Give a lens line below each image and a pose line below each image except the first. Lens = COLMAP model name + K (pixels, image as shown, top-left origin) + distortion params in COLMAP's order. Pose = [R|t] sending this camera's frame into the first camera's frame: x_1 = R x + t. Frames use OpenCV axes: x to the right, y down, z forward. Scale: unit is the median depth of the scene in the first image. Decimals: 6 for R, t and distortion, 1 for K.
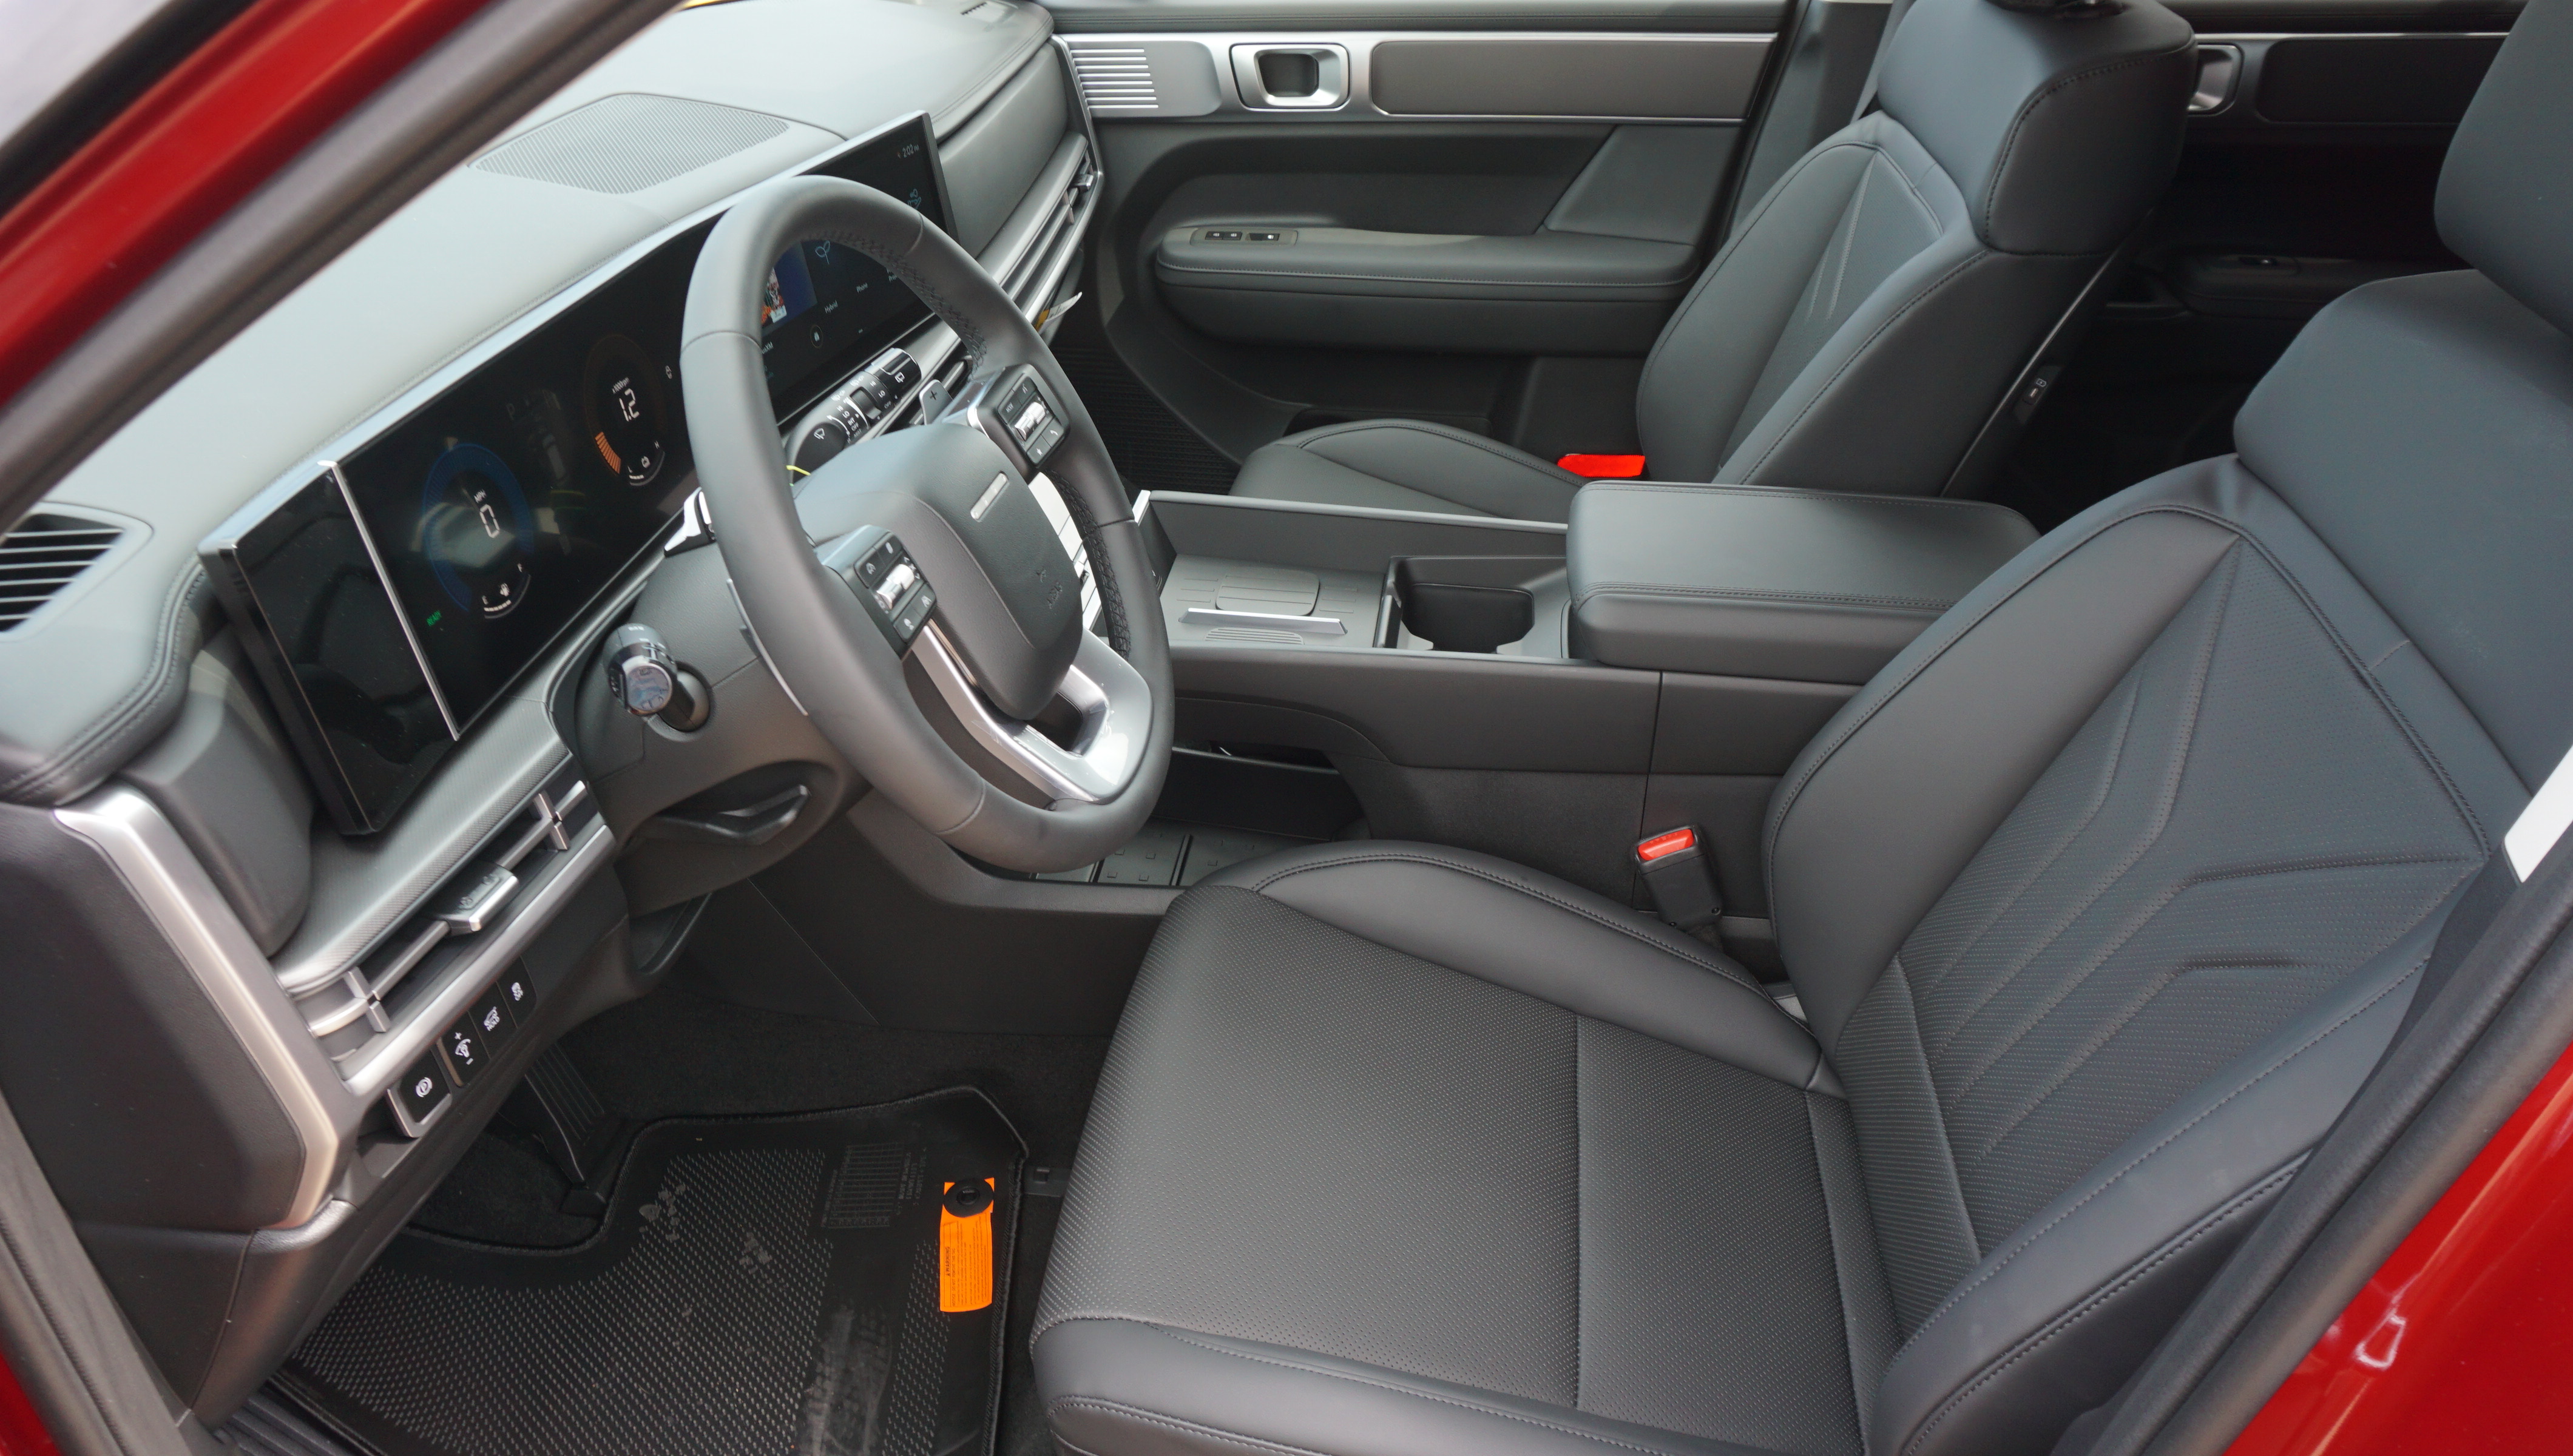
lens RADIAL K [[1717.1, 0, 1290.8], [0, 1717.1, 692.4], [0, 0, 1]] dist [-0.032935, 0.001611]
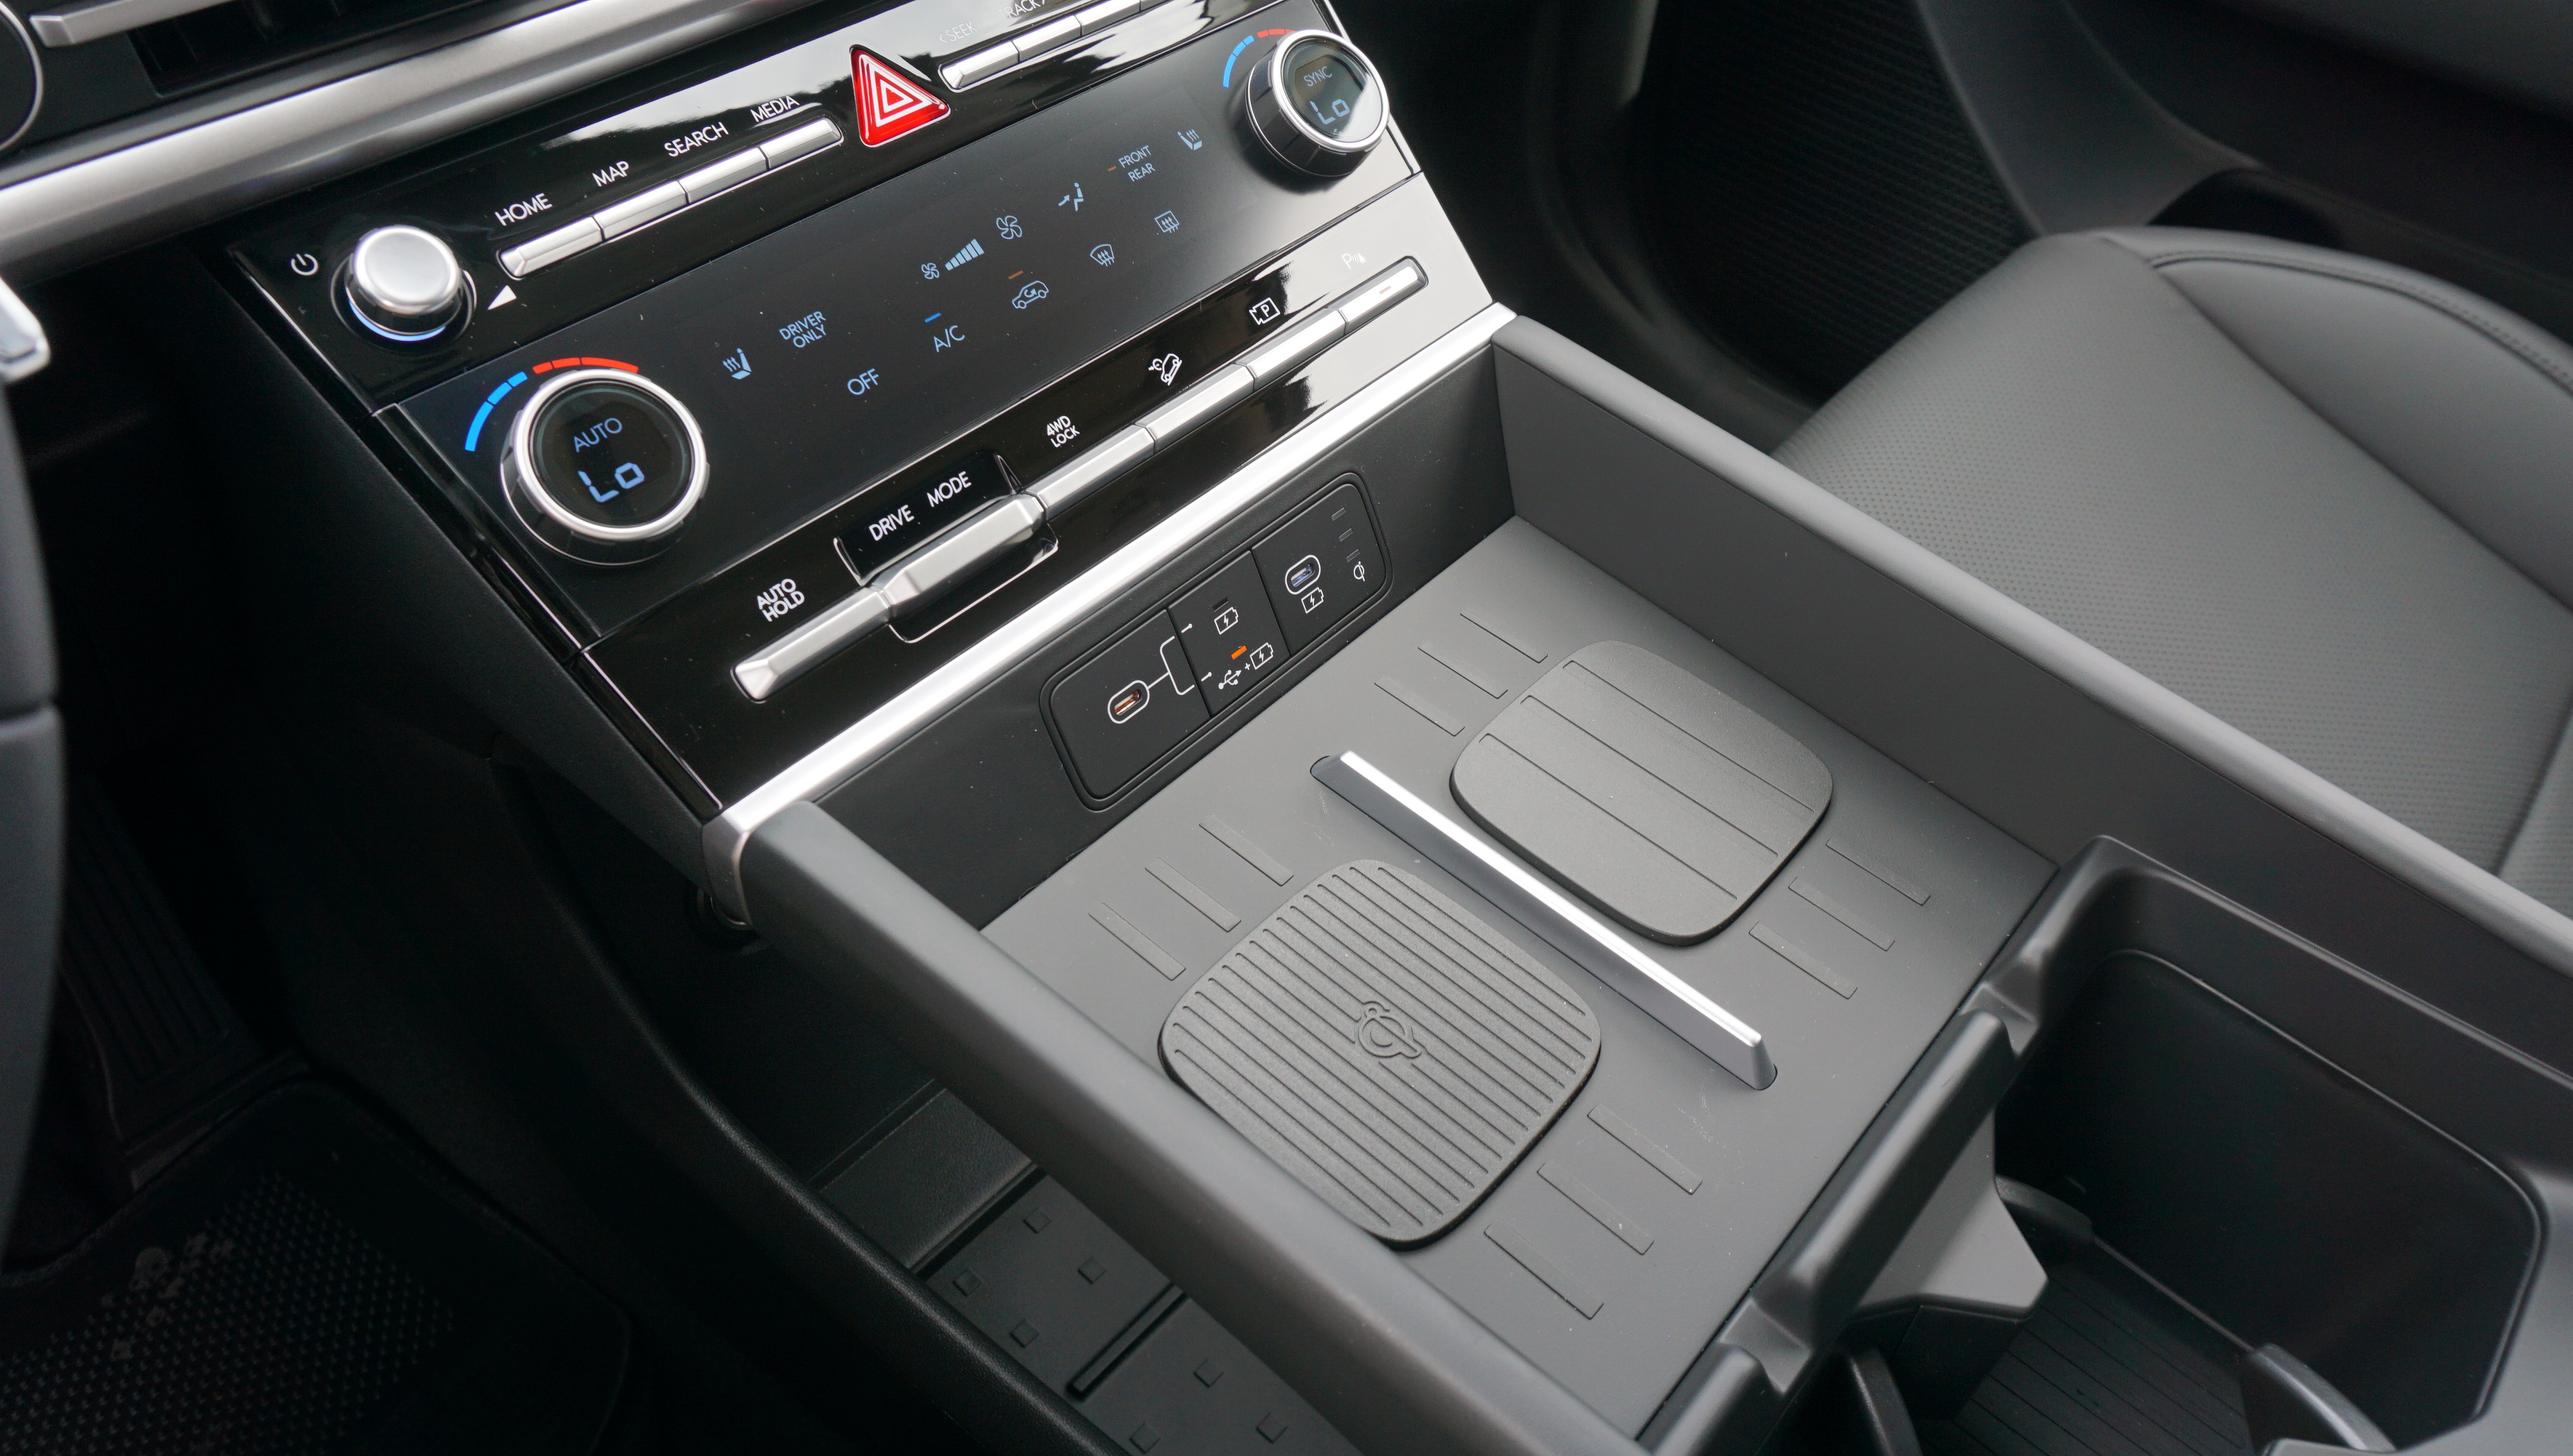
lens RADIAL K [[1735.4, 0, 1288.7], [0, 1735.4, 698.5], [0, 0, 1]] dist [-0.038770, 0.035399]
pose [[0.823926, 0.437023, -0.360772, 0.045377], [-0.336499, 0.889529, 0.309042, -0.160026], [0.455976, -0.133228, 0.879964, 0.757978]]
